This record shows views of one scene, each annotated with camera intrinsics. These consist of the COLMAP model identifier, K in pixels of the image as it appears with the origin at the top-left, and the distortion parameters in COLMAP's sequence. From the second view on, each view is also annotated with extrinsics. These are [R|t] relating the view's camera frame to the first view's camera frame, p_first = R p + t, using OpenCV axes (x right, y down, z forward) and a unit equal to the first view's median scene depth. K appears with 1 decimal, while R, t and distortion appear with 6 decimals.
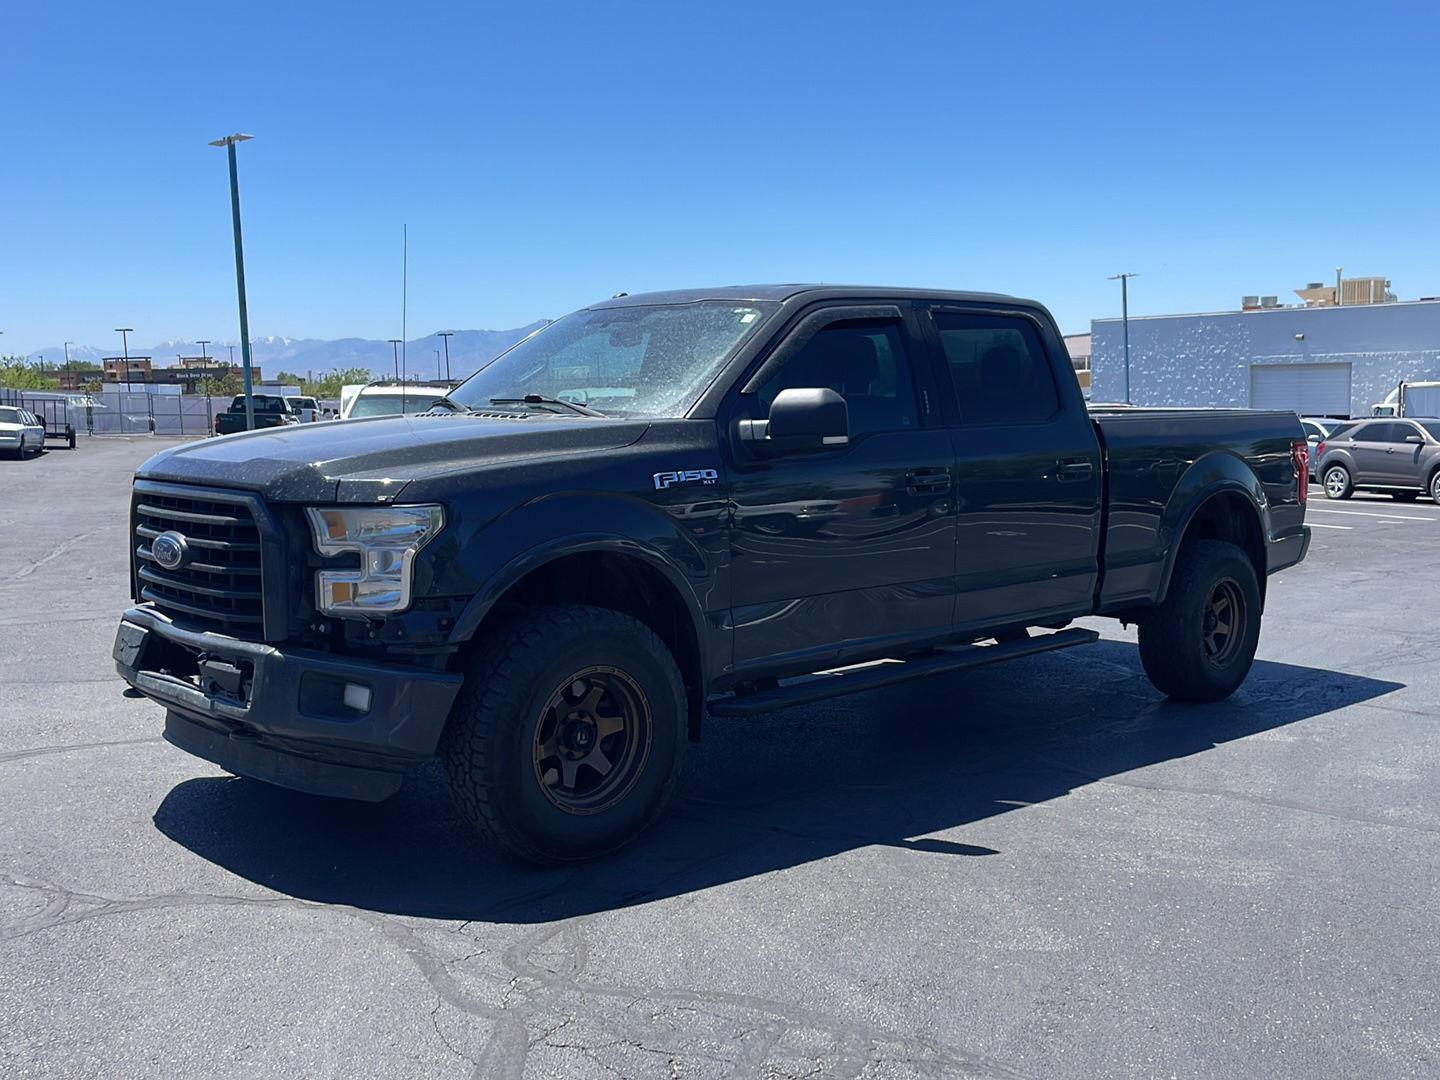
lens RADIAL K [[1403.3, 0, 728.2], [0, 1403.3, 544.5], [0, 0, 1]] dist [0.044140, 0.000000]
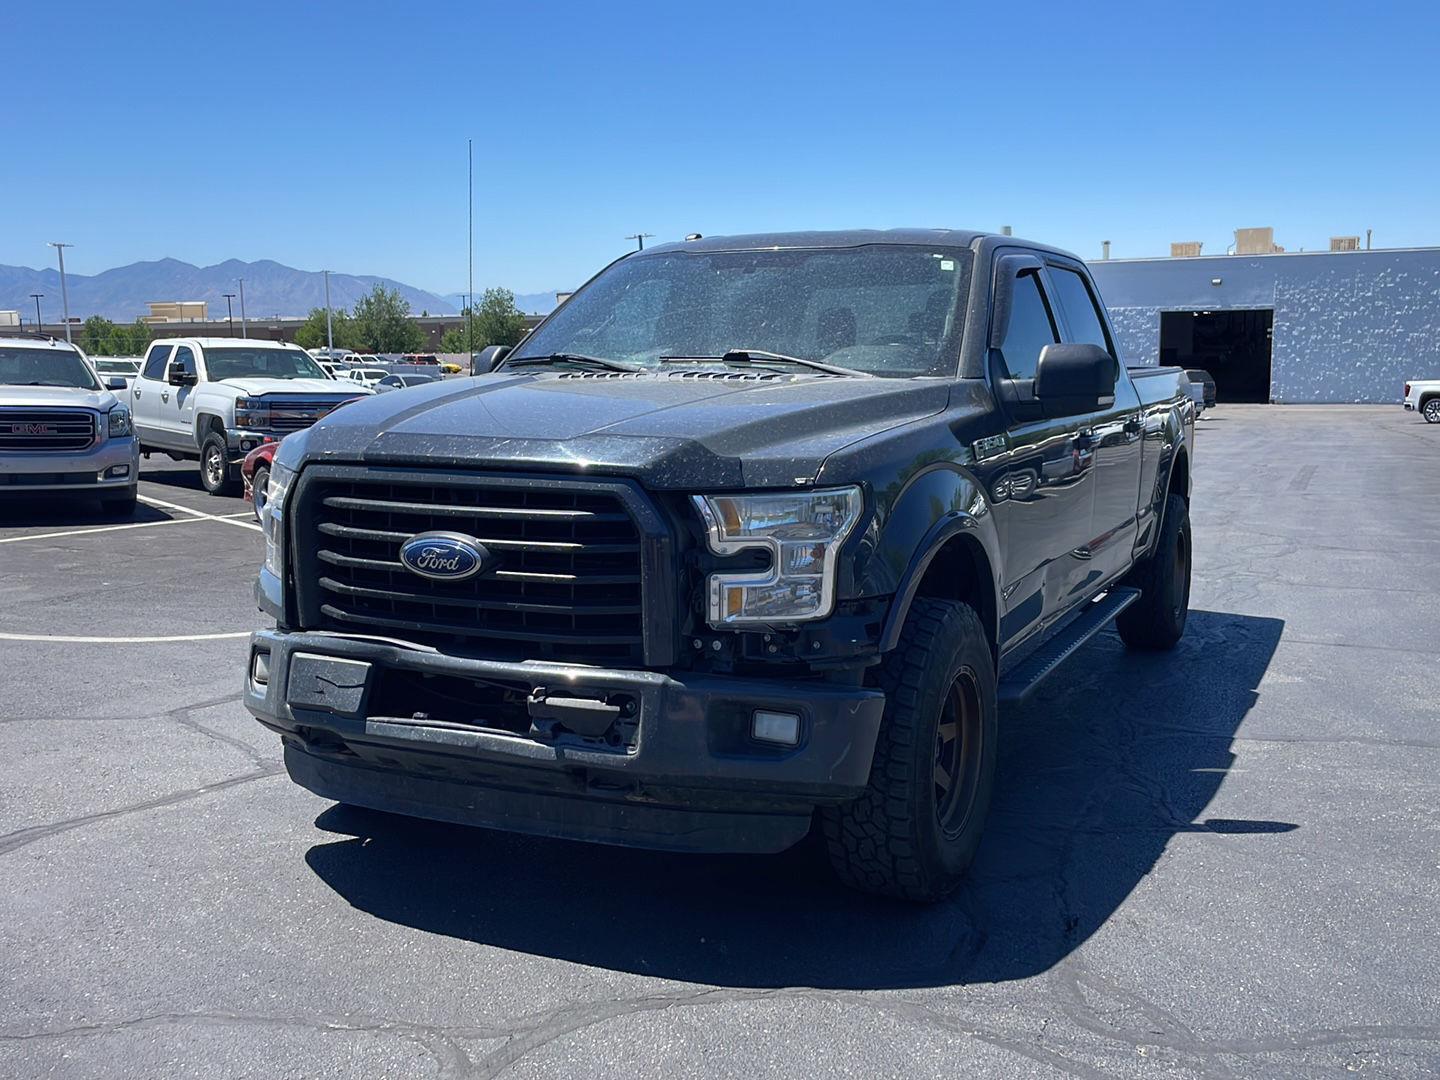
lens RADIAL K [[1403.3, 0, 720.8], [0, 1403.3, 526.6], [0, 0, 1]] dist [0.044140, 0.000000]
pose [[0.932095, -0.042346, 0.359731, -0.566889], [0.035713, 0.999048, 0.025070, -0.027412], [-0.360450, -0.010520, 0.932719, 0.258459]]
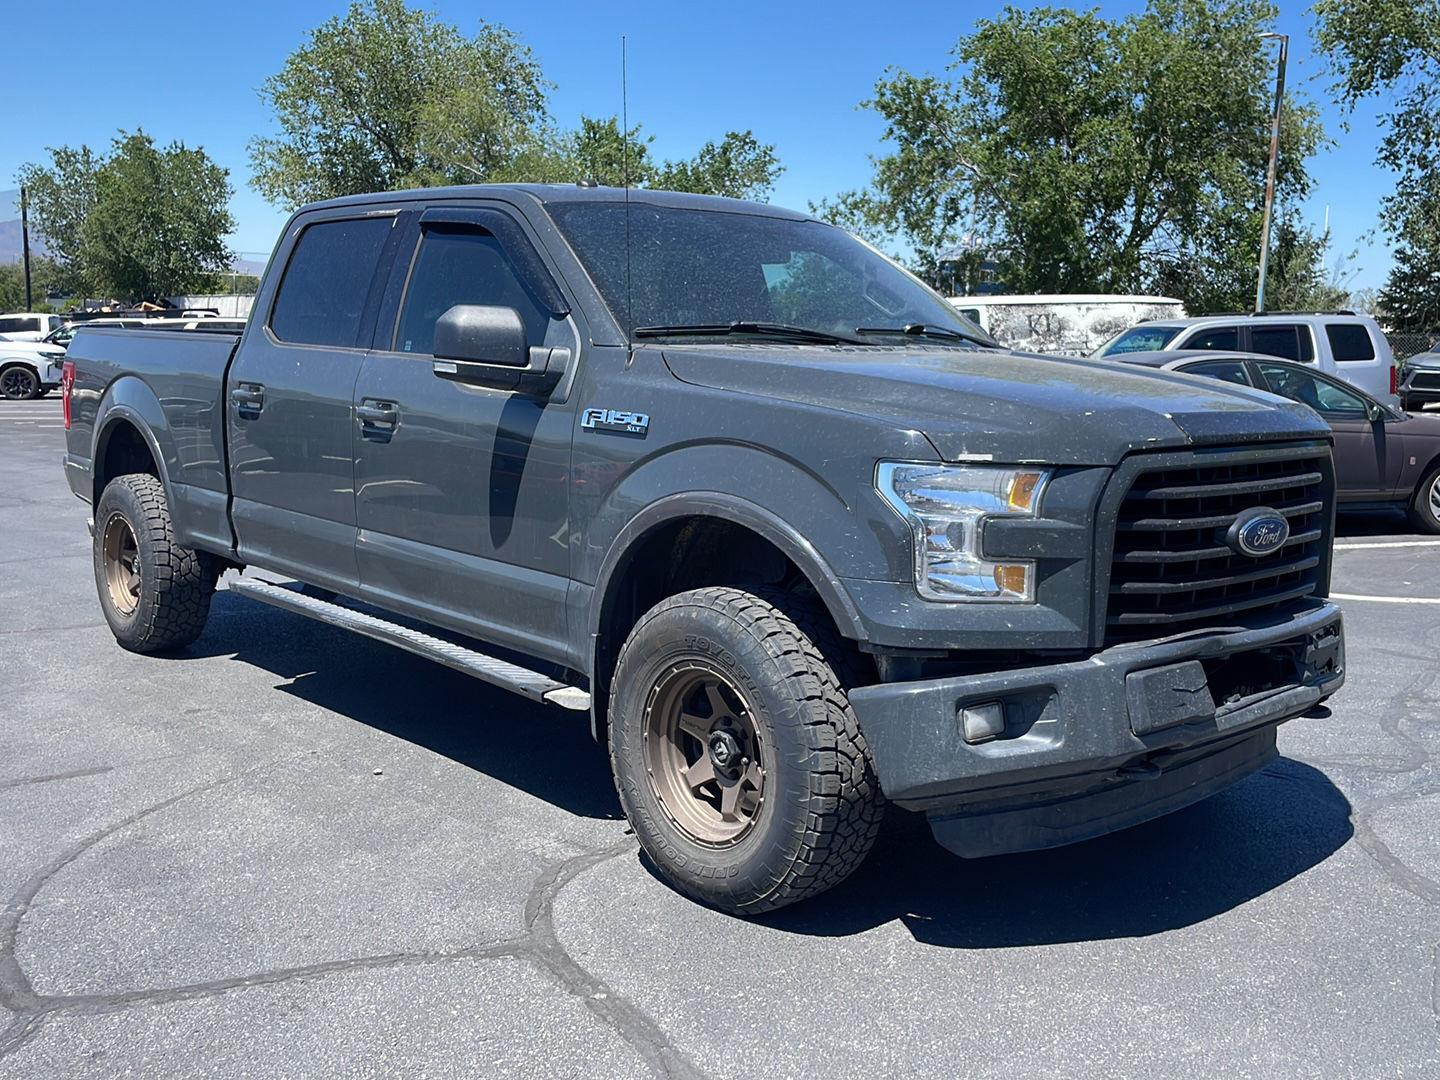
lens RADIAL K [[1403.3, 0, 699.8], [0, 1403.3, 531.3], [0, 0, 1]] dist [0.044140, 0.000000]
pose [[0.009421, -0.134409, 0.990881, -1.252141], [0.078971, 0.987930, 0.133258, -0.132879], [-0.996832, 0.076995, 0.019922, 1.394554]]
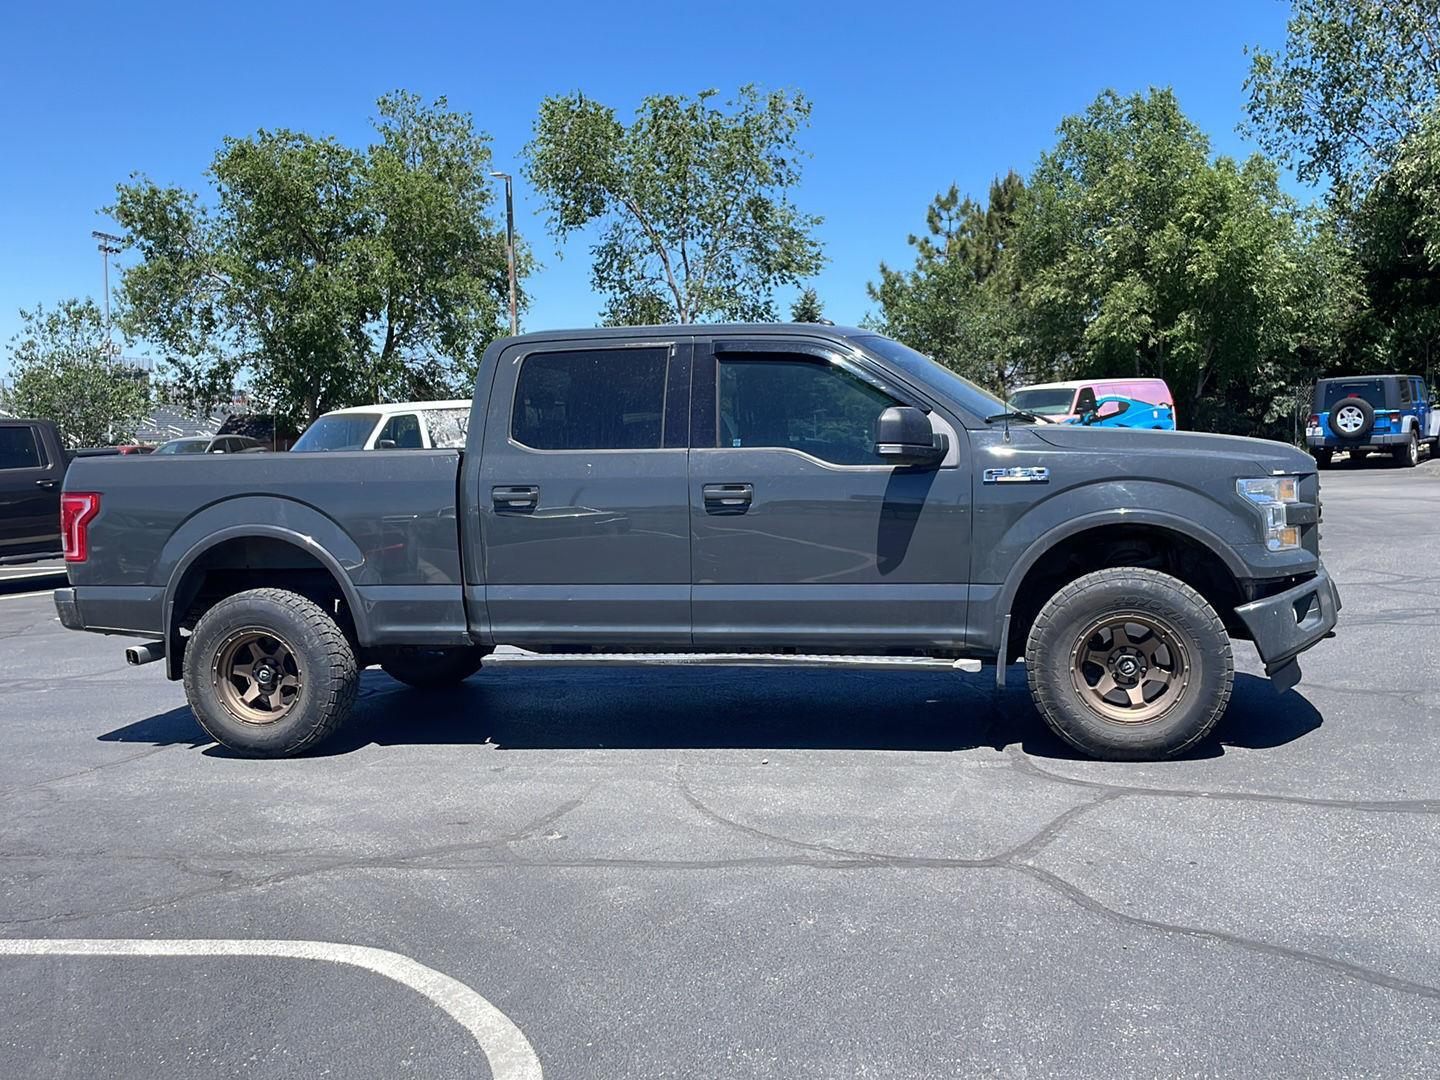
lens RADIAL K [[1403.3, 0, 710.5], [0, 1403.3, 538.0], [0, 0, 1]] dist [0.044140, 0.000000]
pose [[-0.570667, -0.038563, 0.820275, -1.340974], [0.115721, 0.985152, 0.126822, -0.242561], [-0.812987, 0.167296, -0.557732, 2.529111]]
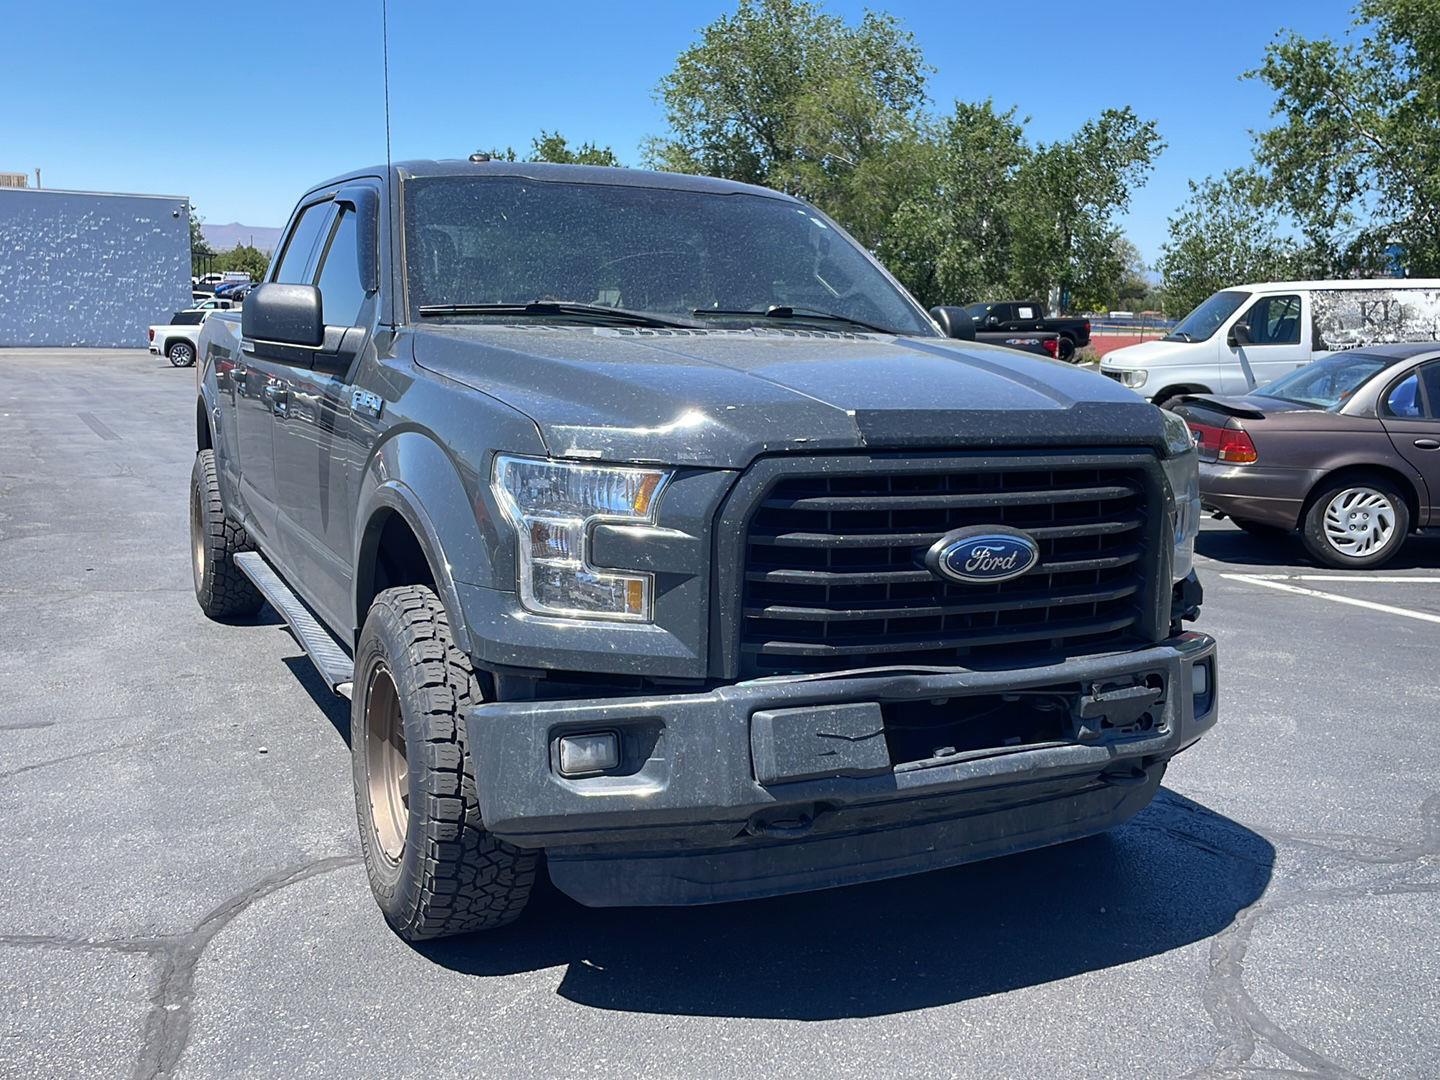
lens RADIAL K [[1403.3, 0, 698.2], [0, 1403.3, 525.9], [0, 0, 1]] dist [0.044140, 0.000000]
pose [[0.287993, -0.130991, 0.948632, -1.114939], [0.069026, 0.990863, 0.115867, -0.098895], [-0.955142, 0.032111, 0.294403, 1.013292]]
